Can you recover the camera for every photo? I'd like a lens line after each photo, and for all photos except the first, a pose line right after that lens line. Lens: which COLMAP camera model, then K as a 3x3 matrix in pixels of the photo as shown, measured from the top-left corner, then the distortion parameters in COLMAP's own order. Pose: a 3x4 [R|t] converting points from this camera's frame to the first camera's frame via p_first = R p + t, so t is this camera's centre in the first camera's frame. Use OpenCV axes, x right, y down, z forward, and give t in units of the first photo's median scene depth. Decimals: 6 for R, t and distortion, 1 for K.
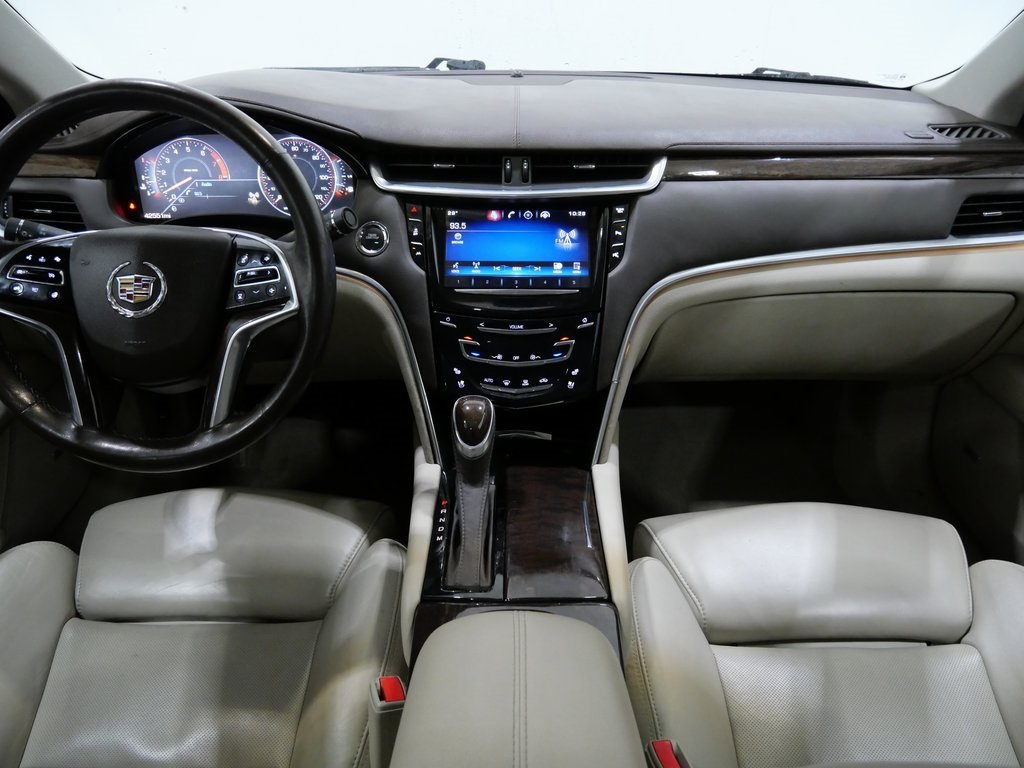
lens RADIAL K [[721.1, 0, 514.9], [0, 721.1, 359.0], [0, 0, 1]] dist [-0.020486, 0.007607]
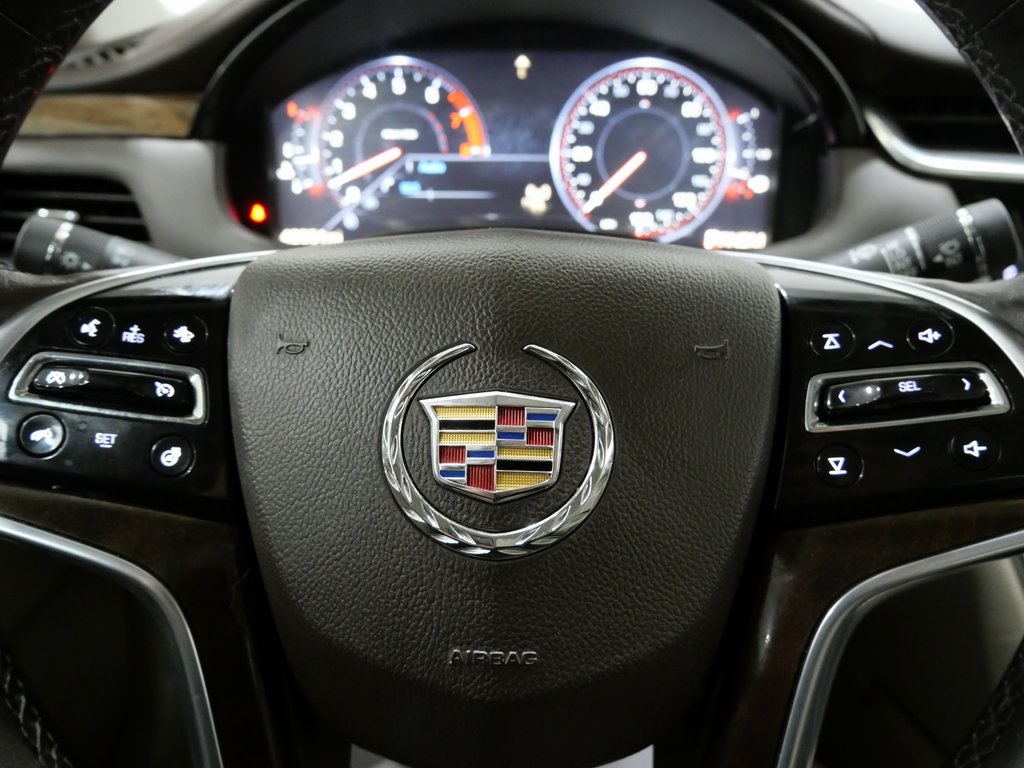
lens RADIAL K [[814.9, 0, 496.9], [0, 814.9, 360.7], [0, 0, 1]] dist [0.003763, 0.006097]
pose [[0.999330, 0.005400, 0.036206, -0.452215], [-0.001532, 0.994364, -0.106011, -0.080664], [-0.036575, 0.105884, 0.993706, 0.572007]]
